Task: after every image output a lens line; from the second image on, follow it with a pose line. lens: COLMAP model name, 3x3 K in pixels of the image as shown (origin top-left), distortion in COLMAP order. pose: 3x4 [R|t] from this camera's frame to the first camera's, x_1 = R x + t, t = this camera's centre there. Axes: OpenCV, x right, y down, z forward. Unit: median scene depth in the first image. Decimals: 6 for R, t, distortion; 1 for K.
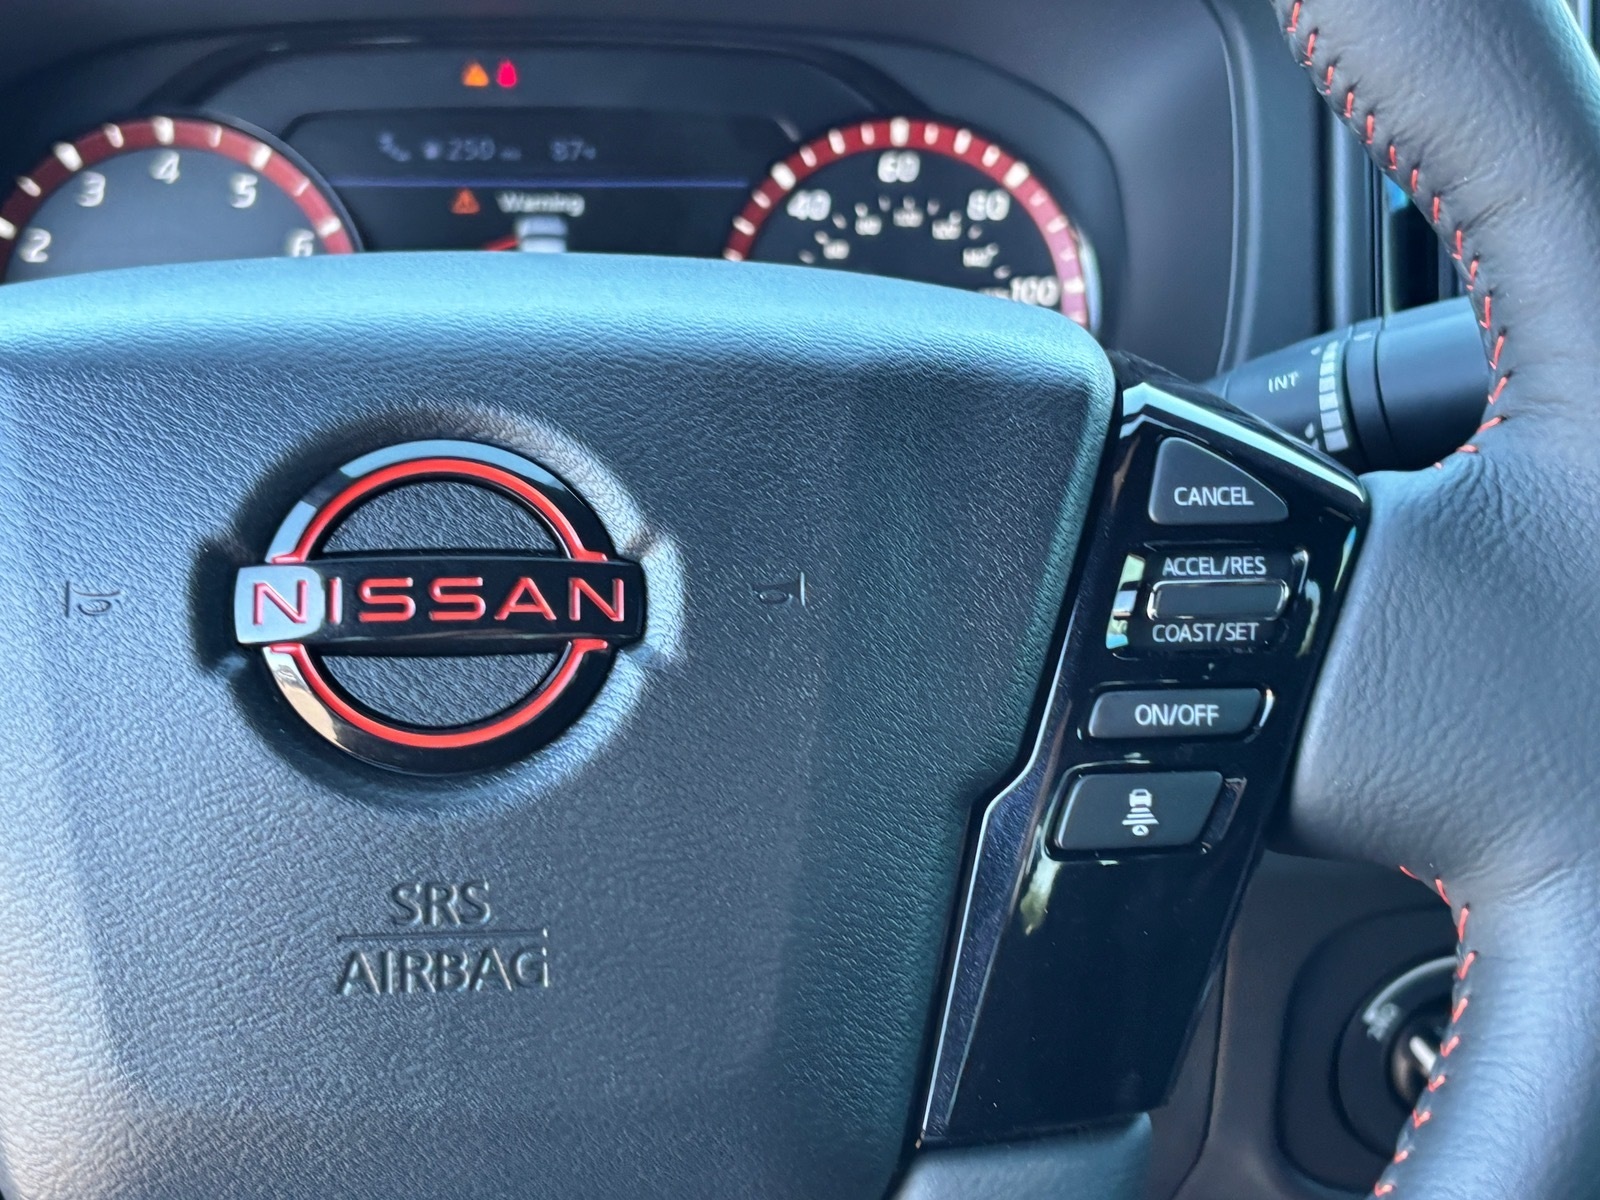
lens RADIAL K [[2442.2, 0, 824.3], [0, 2442.2, 582.0], [0, 0, 1]] dist [0.082934, 0.000000]
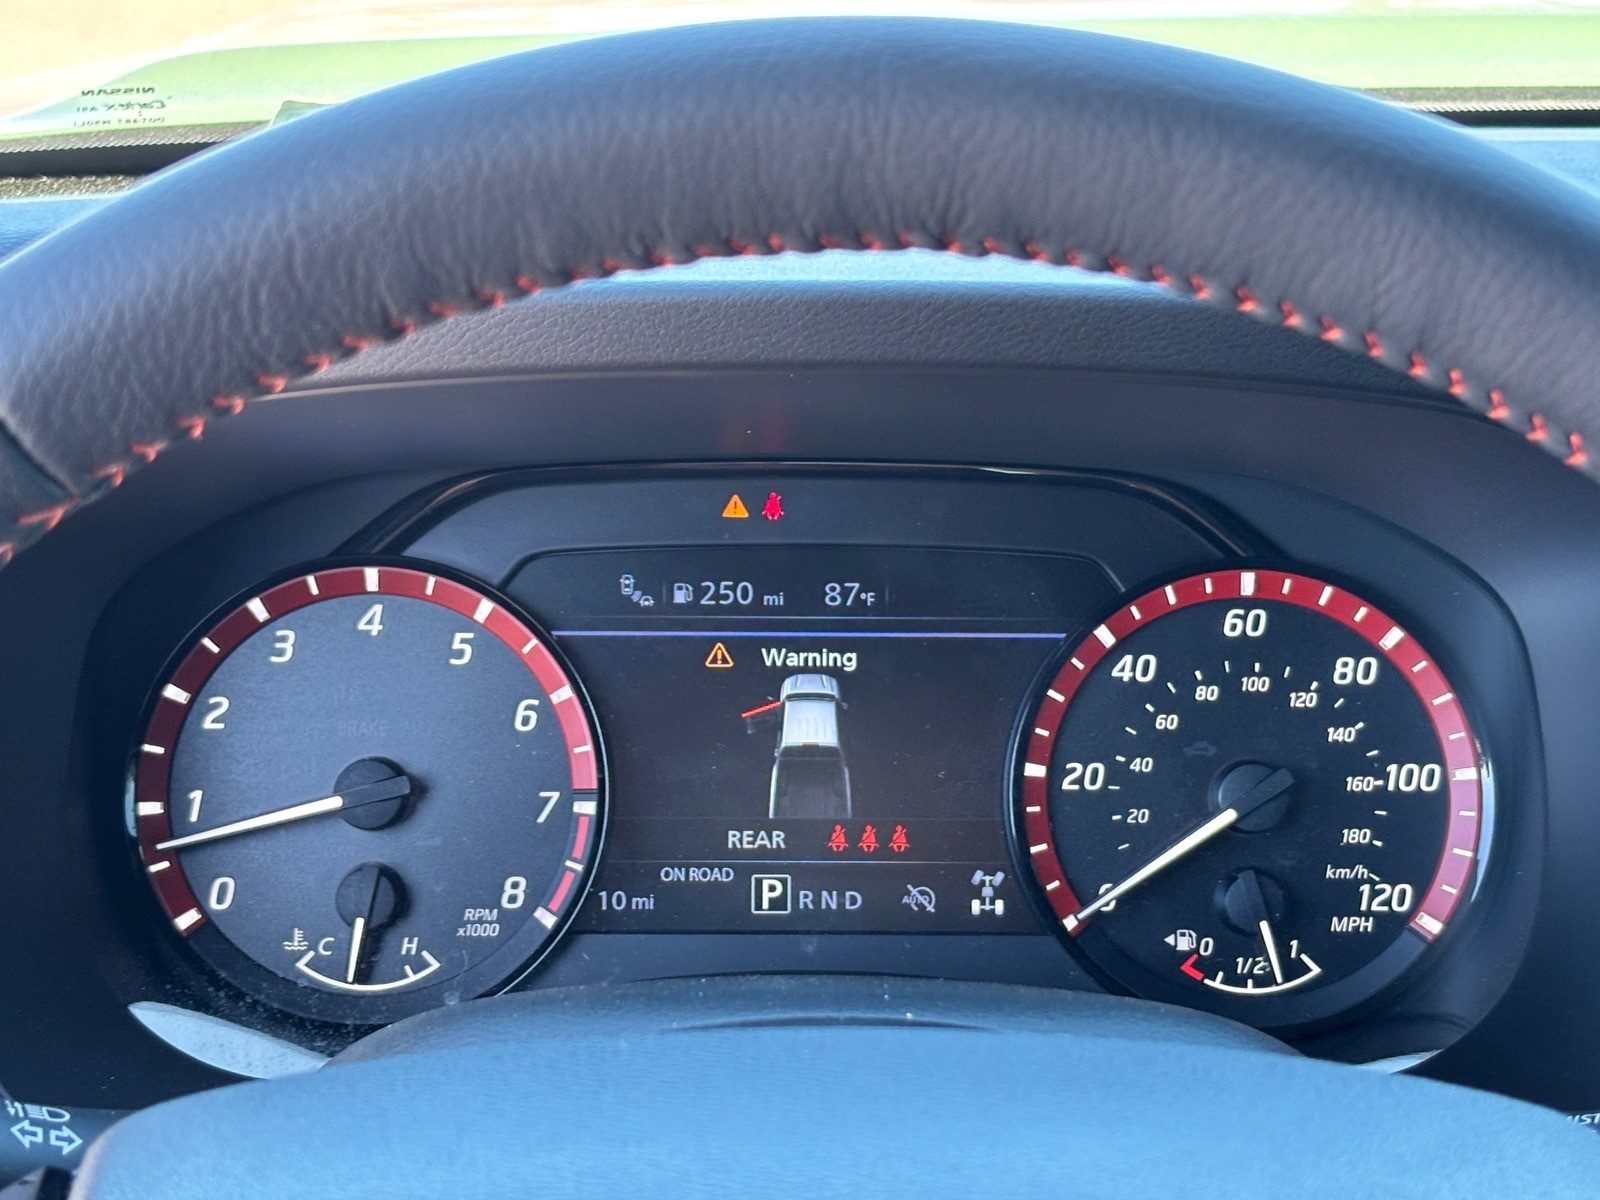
lens RADIAL K [[2915.8, 0, 762.1], [0, 2915.8, 535.3], [0, 0, 1]] dist [0.183346, 0.000000]
pose [[0.997781, 0.017287, -0.064297, -0.129876], [-0.018754, 0.999576, -0.022283, -0.329646], [0.063885, 0.023439, 0.997682, 0.017915]]
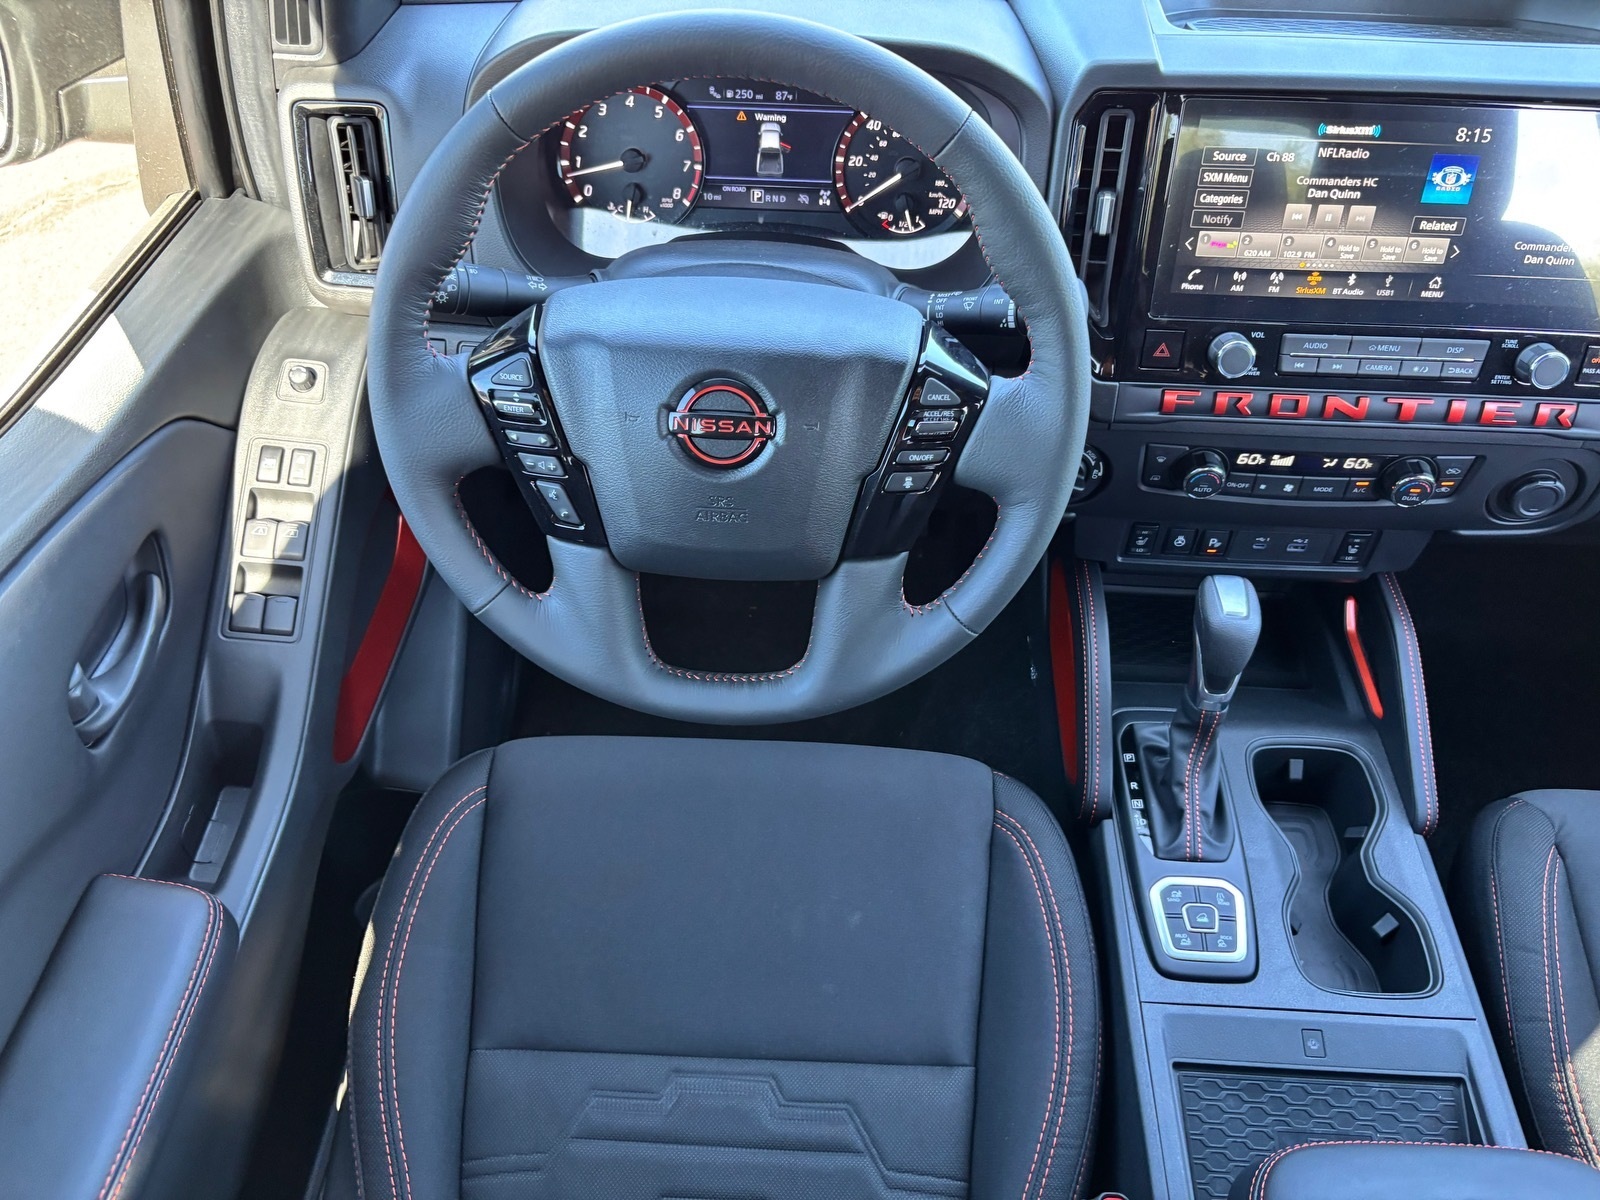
lens RADIAL K [[1236.1, 0, 795.1], [0, 1236.1, 617.2], [0, 0, 1]] dist [0.029015, -0.040977]
pose [[0.991889, 0.092953, -0.086697, 0.137170], [-0.040937, 0.879337, 0.474437, -0.592983], [0.120336, -0.467039, 0.876010, -0.734444]]
